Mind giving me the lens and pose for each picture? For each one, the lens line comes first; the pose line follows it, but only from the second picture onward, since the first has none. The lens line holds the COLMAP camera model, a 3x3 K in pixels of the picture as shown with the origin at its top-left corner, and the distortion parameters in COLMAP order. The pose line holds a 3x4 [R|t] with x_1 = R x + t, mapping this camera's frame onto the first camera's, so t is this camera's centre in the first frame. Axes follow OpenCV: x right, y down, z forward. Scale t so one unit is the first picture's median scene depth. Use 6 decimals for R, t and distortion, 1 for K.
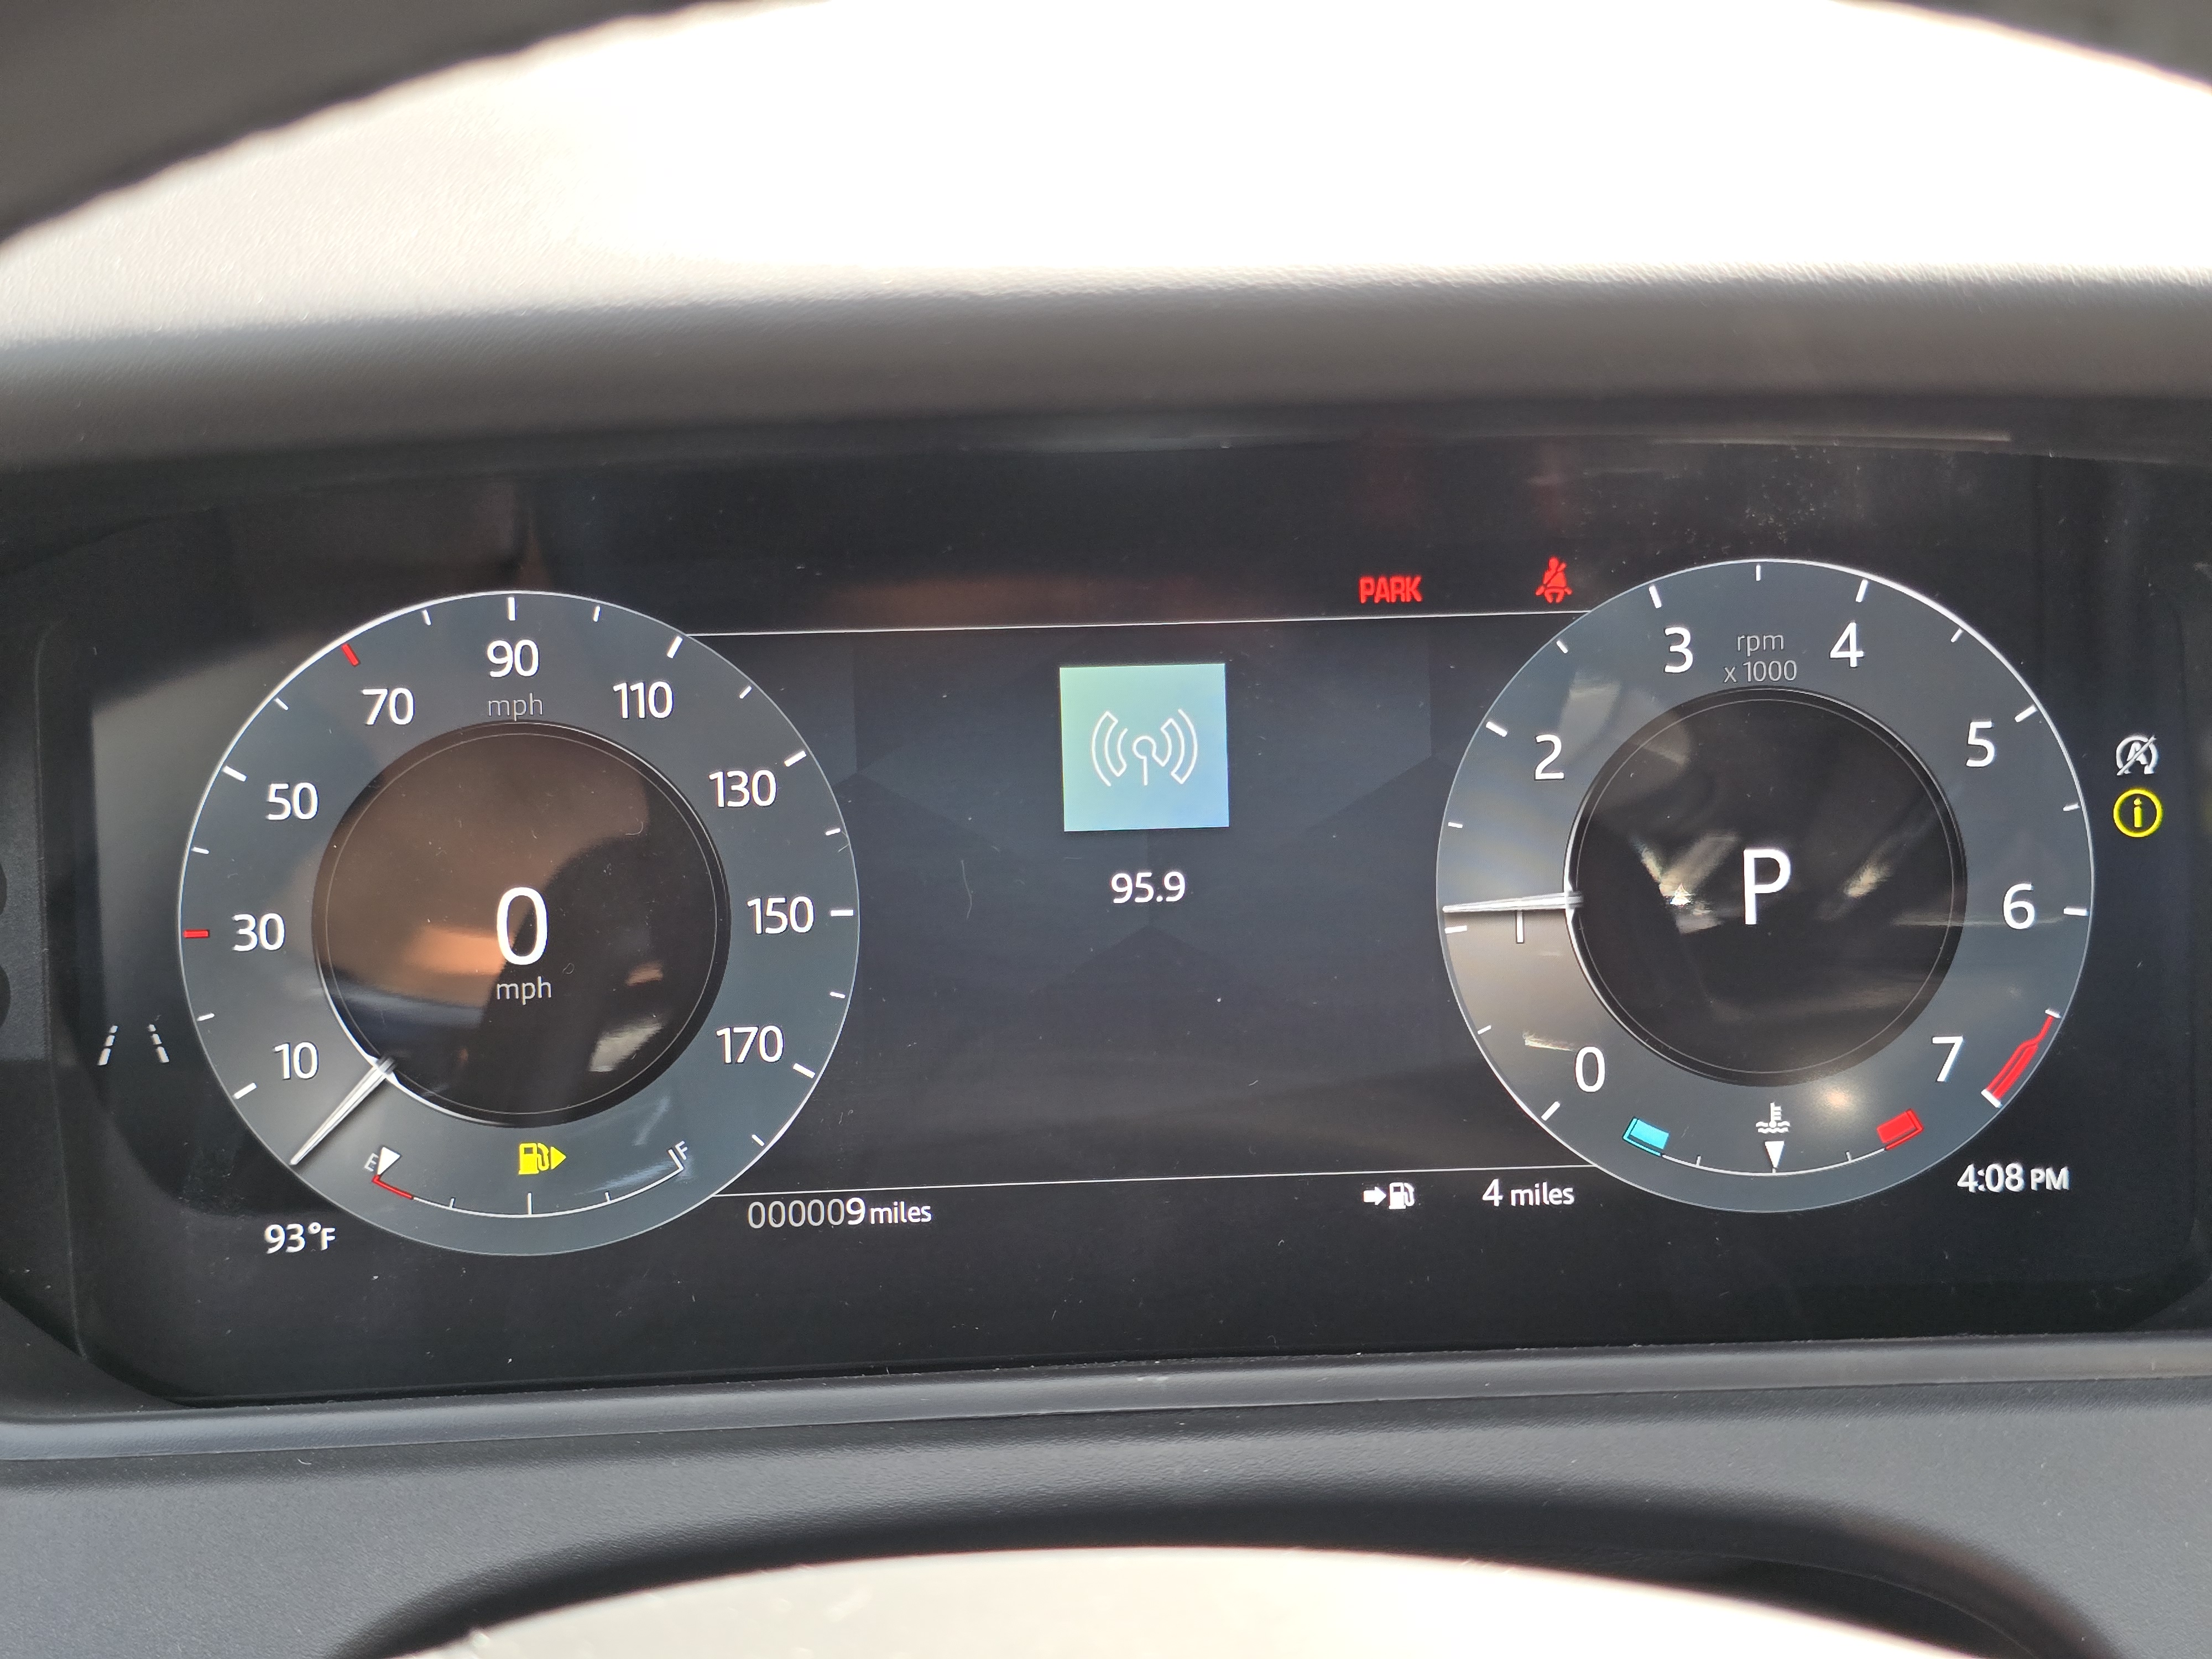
lens RADIAL K [[1483.2, 0, 1106.5], [0, 1483.2, 798.2], [0, 0, 1]] dist [0.046760, -0.047550]
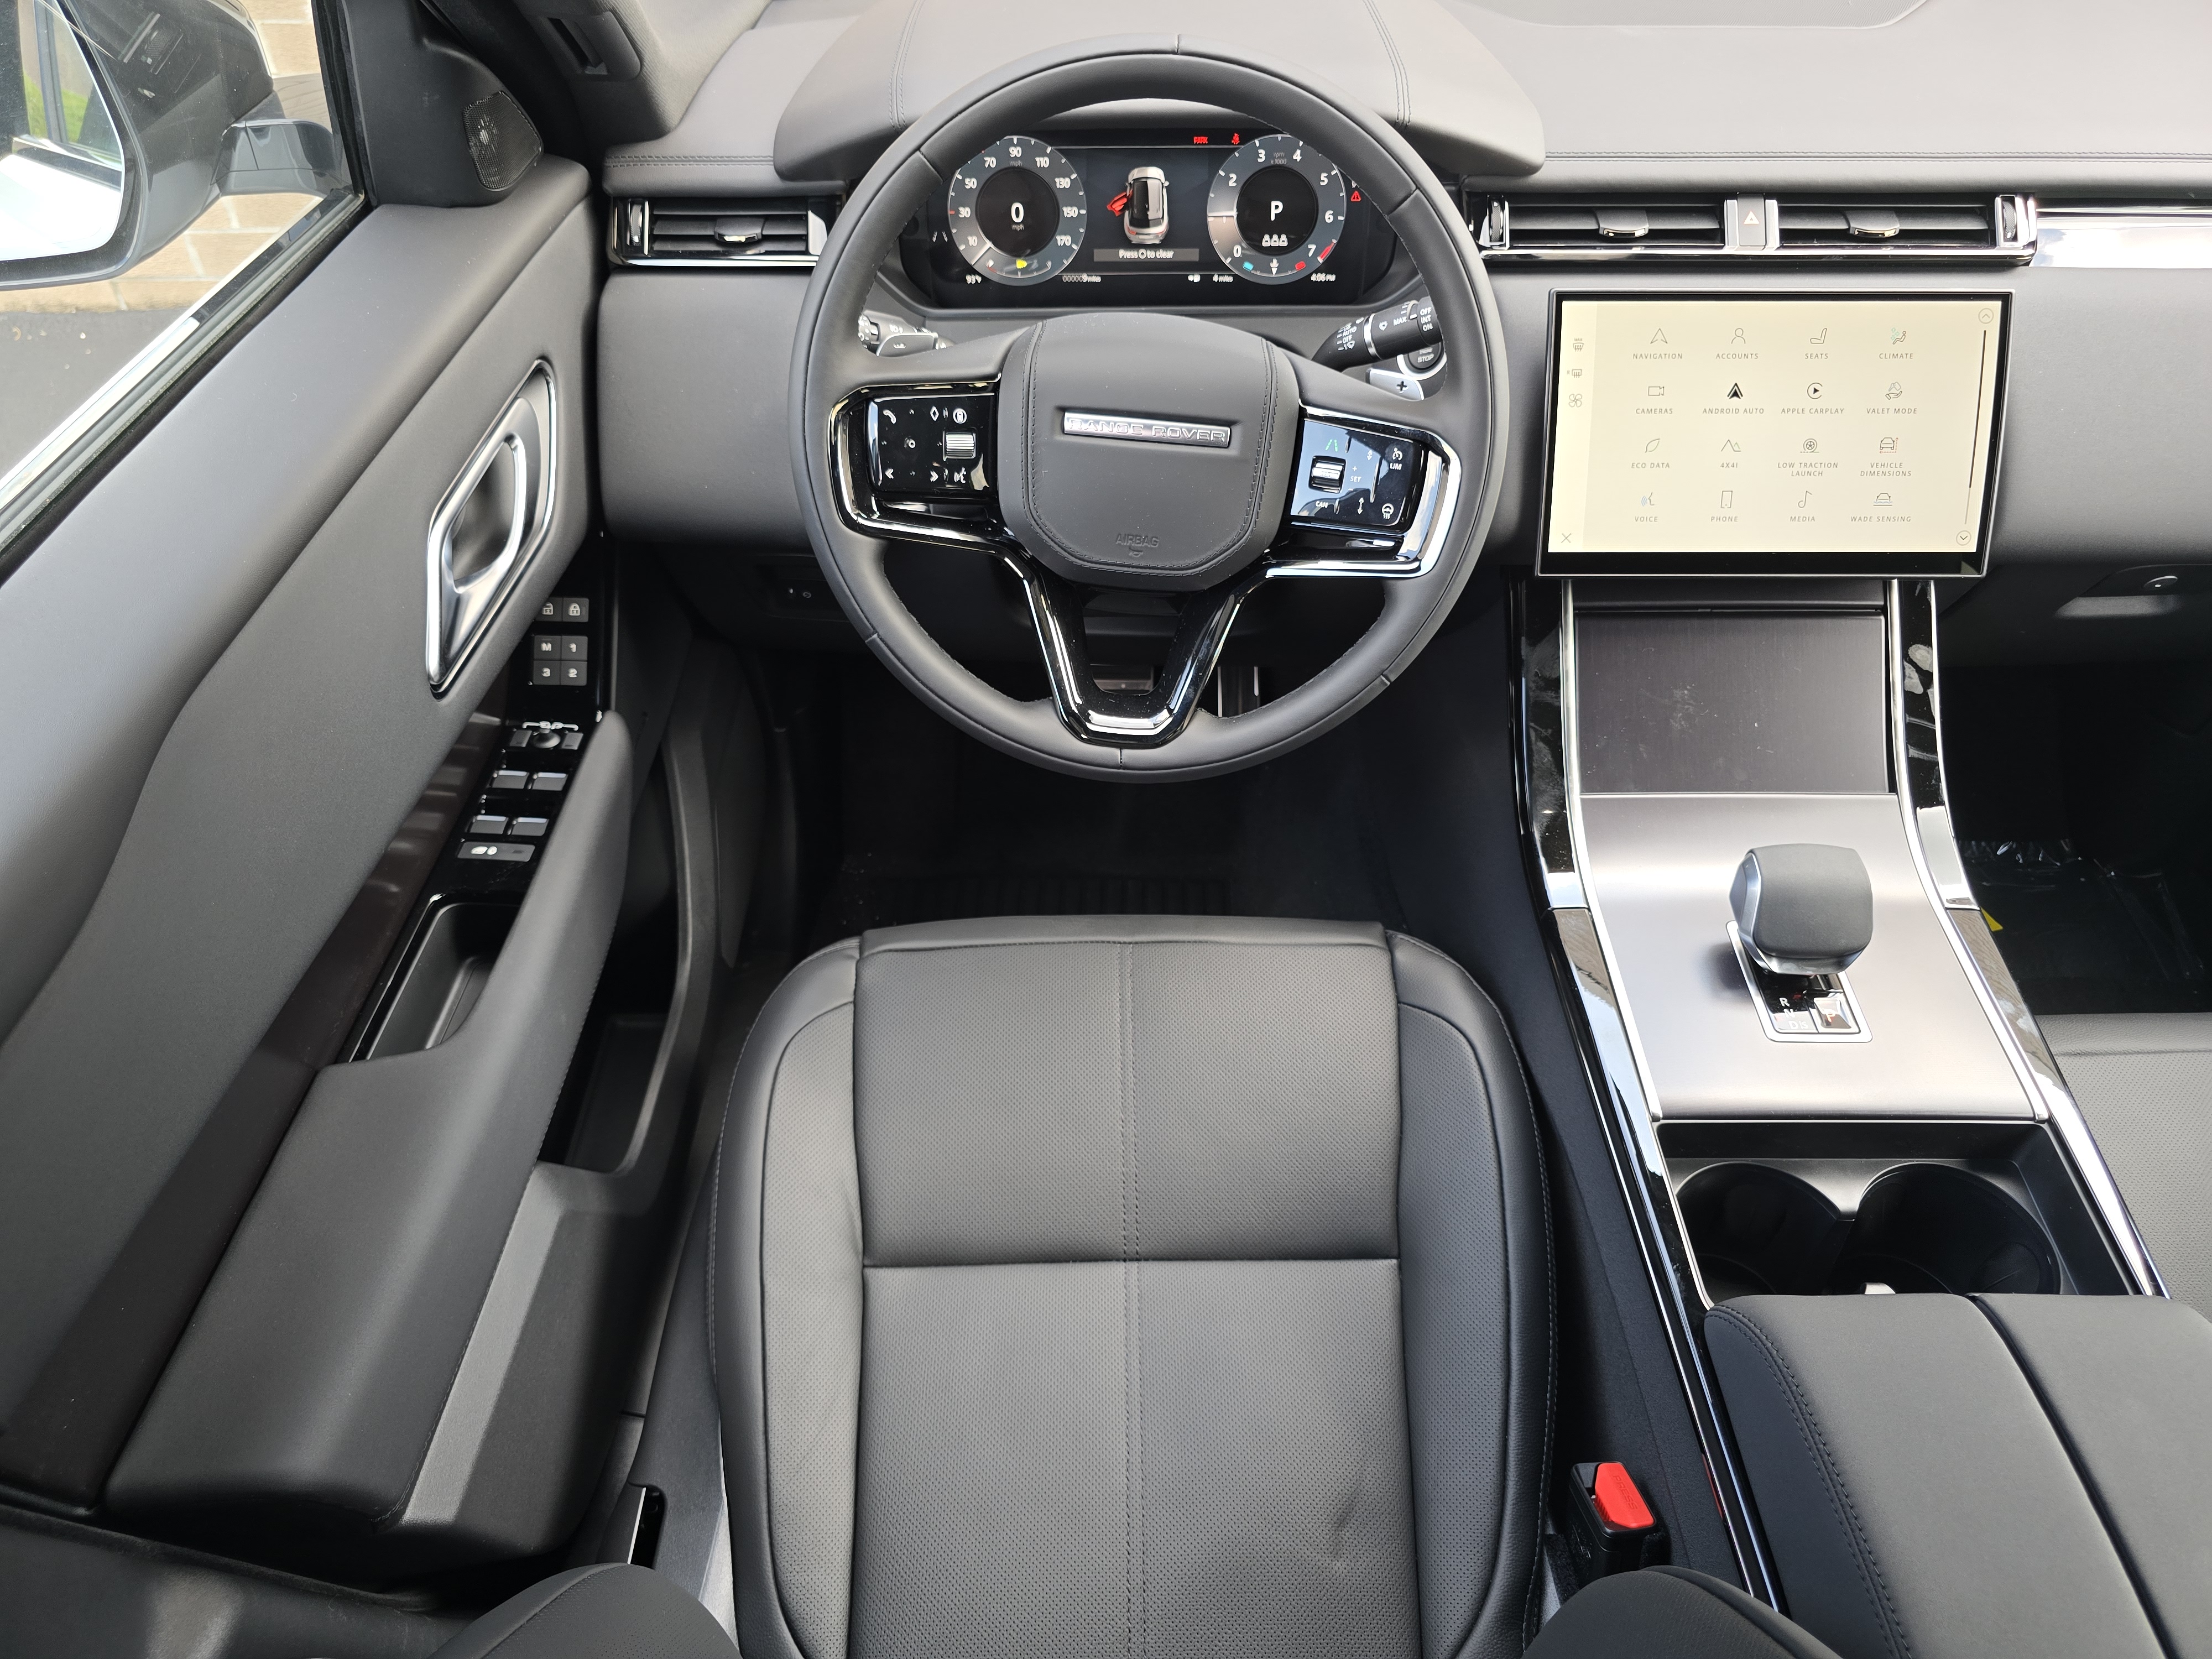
lens RADIAL K [[1528.7, 0, 1106.0], [0, 1528.7, 829.5], [0, 0, 1]] dist [0.049570, -0.047375]
pose [[0.998861, 0.038824, -0.027742, 0.112487], [-0.023152, 0.902682, 0.429685, -0.260096], [0.041725, -0.428553, 0.902553, -4.346712]]
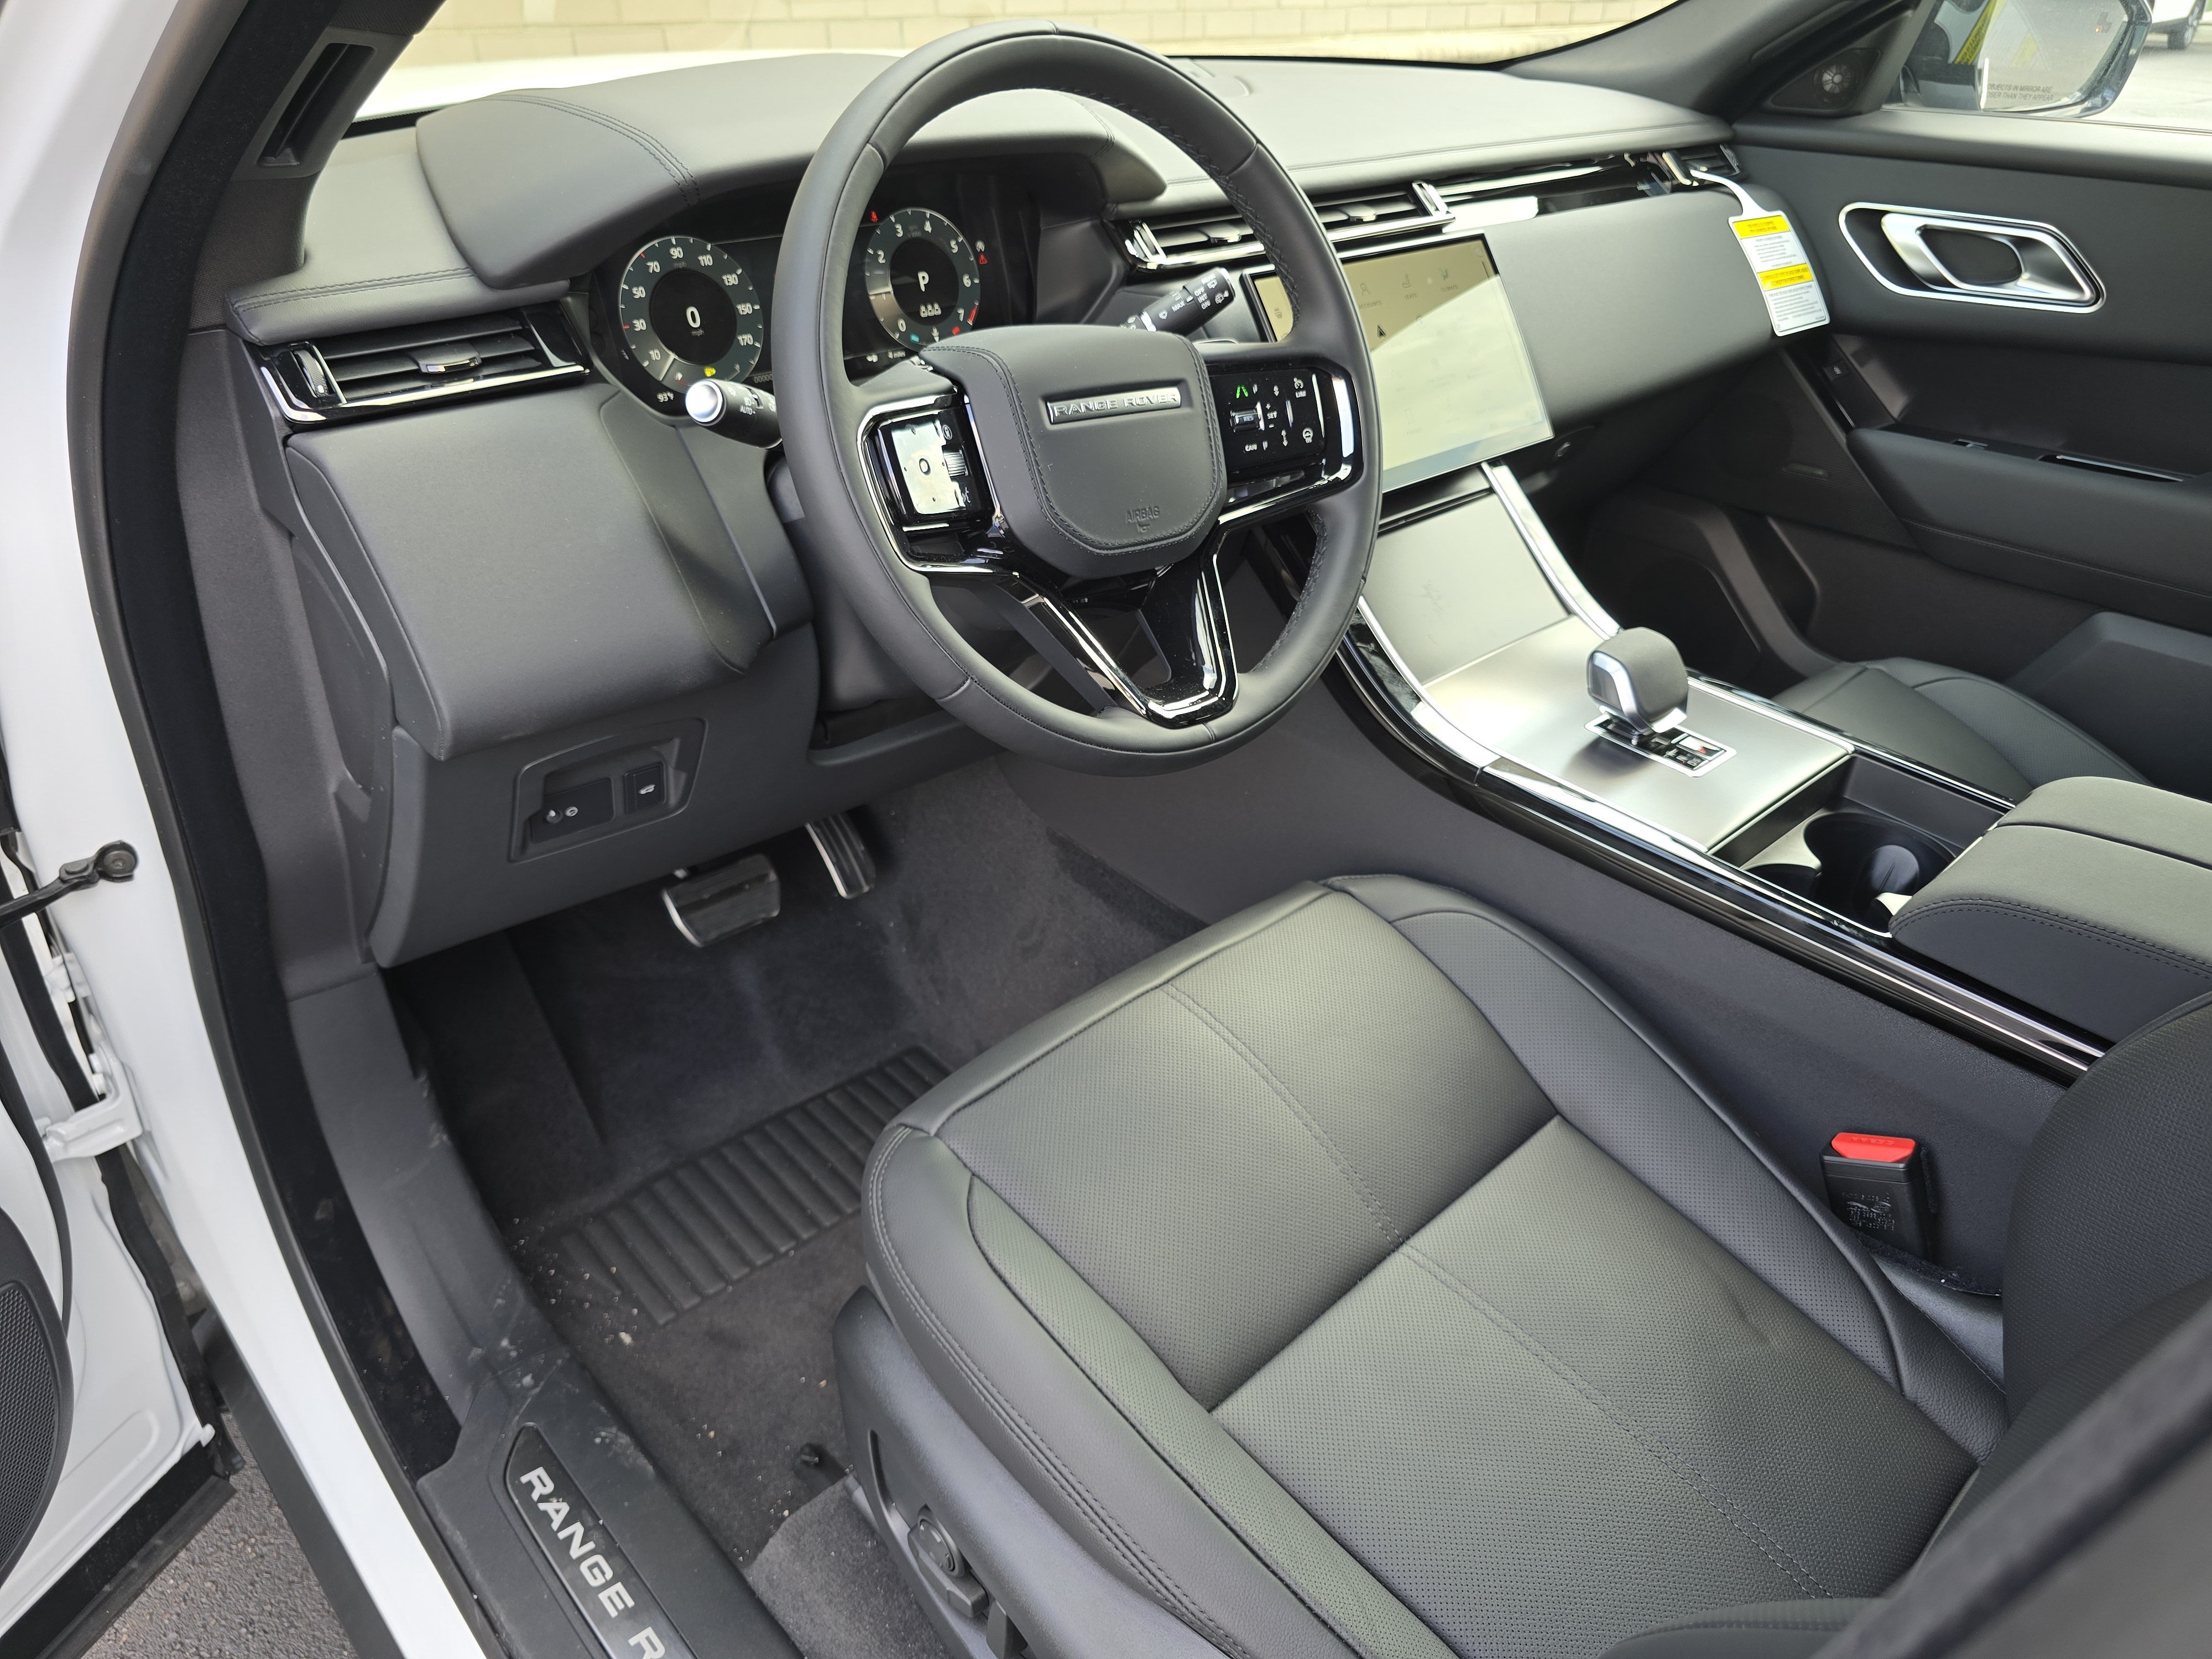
lens RADIAL K [[1528.7, 0, 1106.0], [0, 1528.7, 829.5], [0, 0, 1]] dist [0.049570, -0.047375]
pose [[0.753354, -0.306283, 0.581935, -2.559786], [0.167347, 0.945074, 0.280767, 0.437729], [-0.635966, -0.114132, 0.763231, -3.378108]]
